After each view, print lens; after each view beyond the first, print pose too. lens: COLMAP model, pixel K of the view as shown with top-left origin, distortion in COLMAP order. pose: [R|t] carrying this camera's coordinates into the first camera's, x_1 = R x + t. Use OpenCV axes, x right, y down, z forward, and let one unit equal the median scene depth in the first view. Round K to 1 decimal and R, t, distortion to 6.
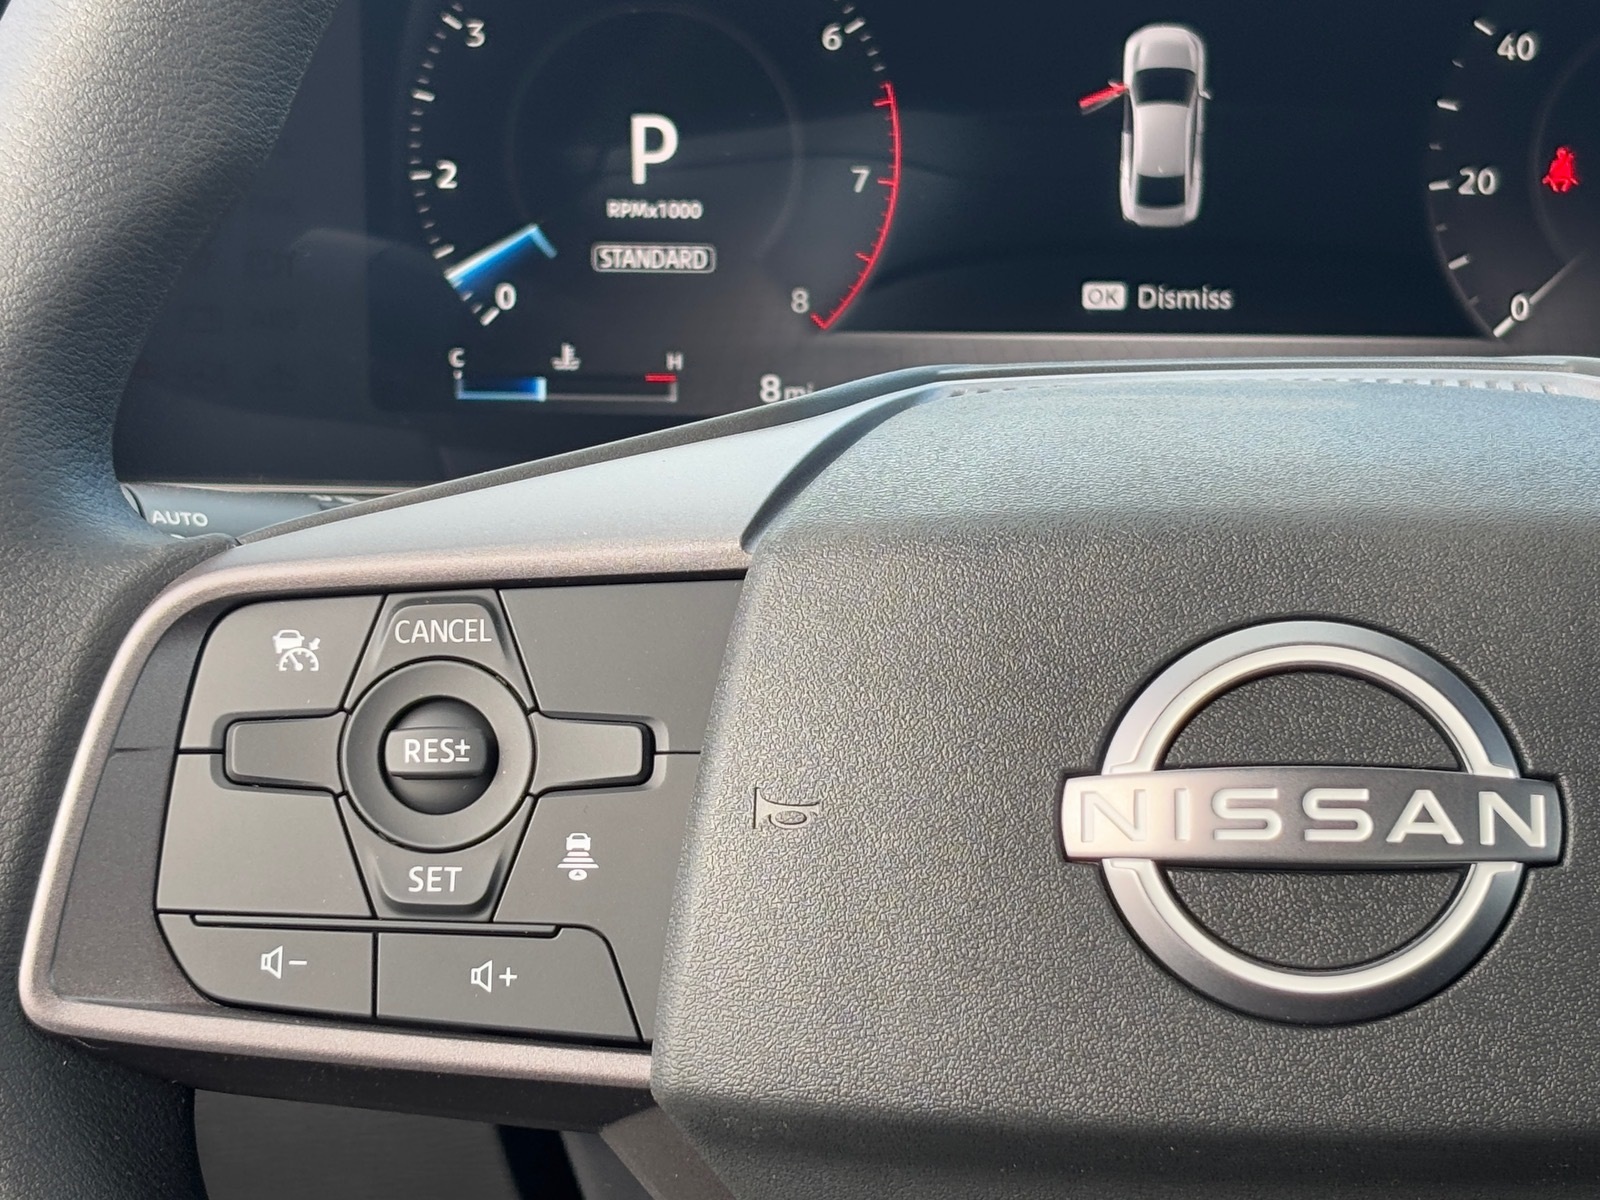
lens RADIAL K [[3822.0, 0, 745.8], [0, 3822.0, 598.4], [0, 0, 1]] dist [0.177318, -0.969777]
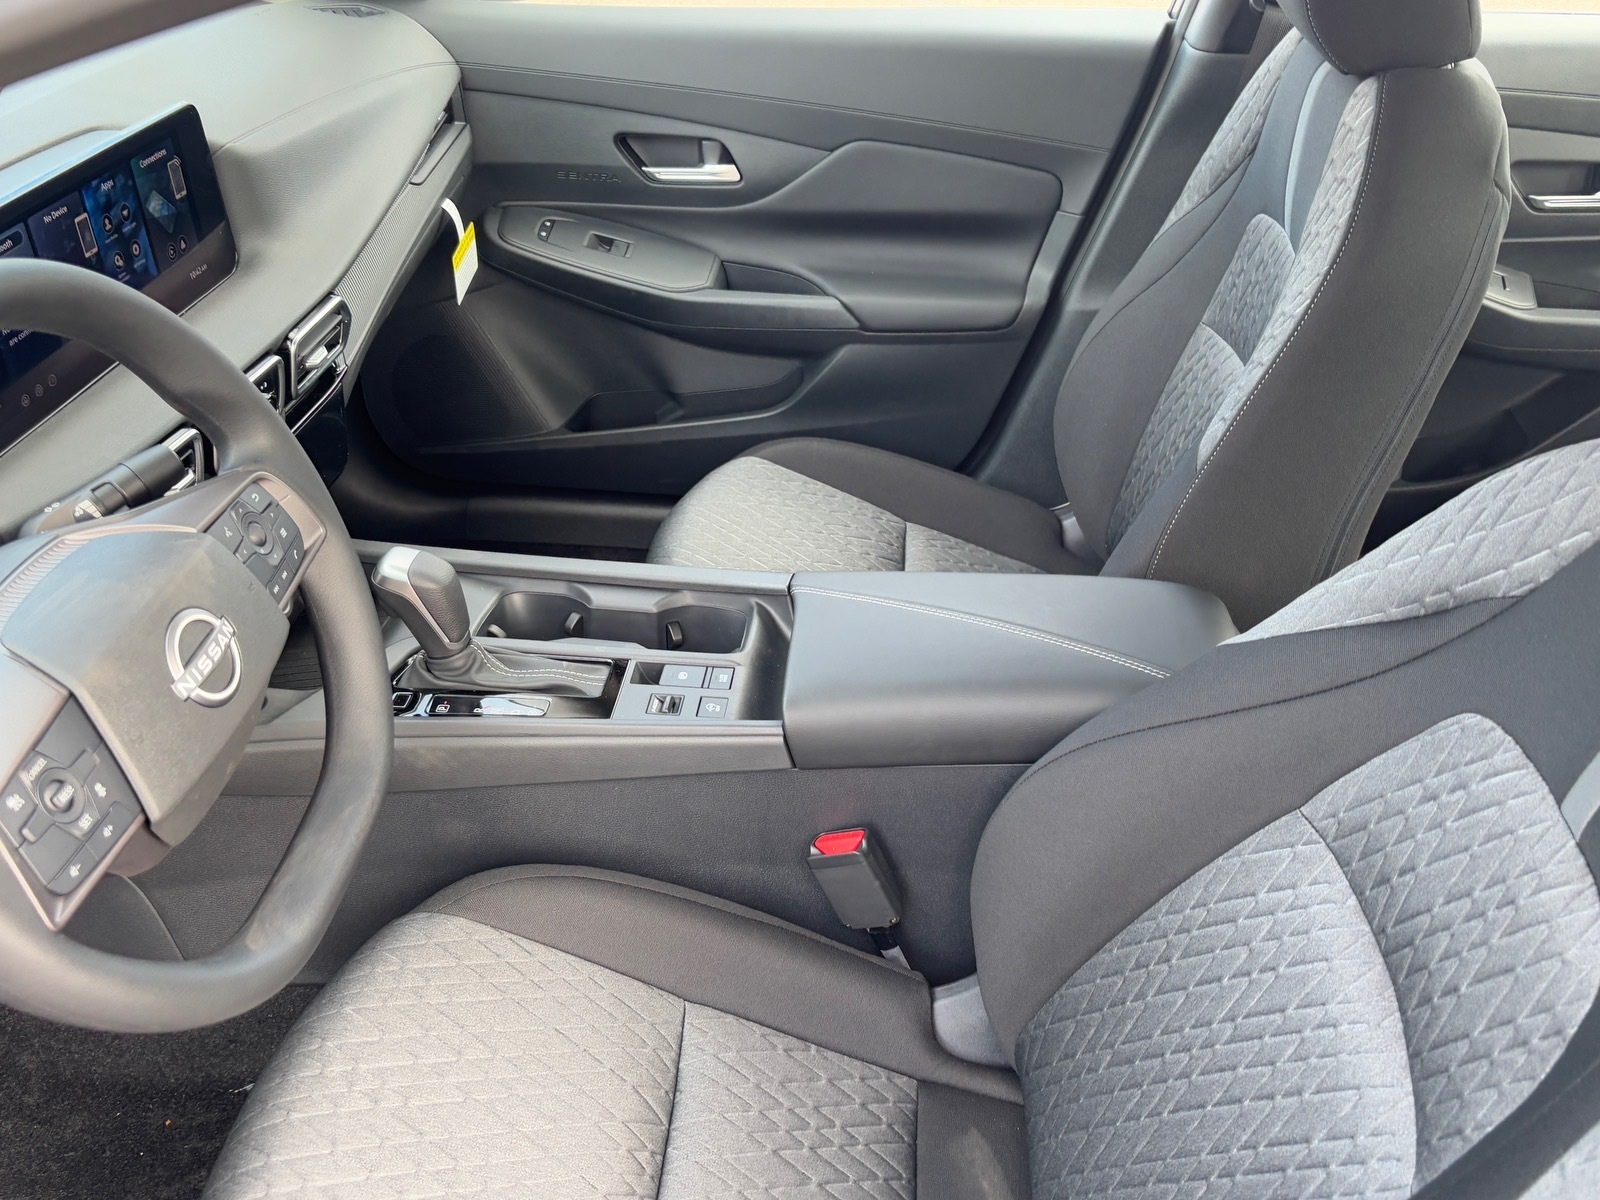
lens RADIAL K [[1460.3, 0, 797.2], [0, 1460.3, 604.7], [0, 0, 1]] dist [0.024461, -0.003499]
pose [[0.049909, -0.545768, 0.836449, -1.046966], [0.245756, 0.818453, 0.519363, -0.615289], [-0.968046, 0.179641, 0.174974, 0.111135]]
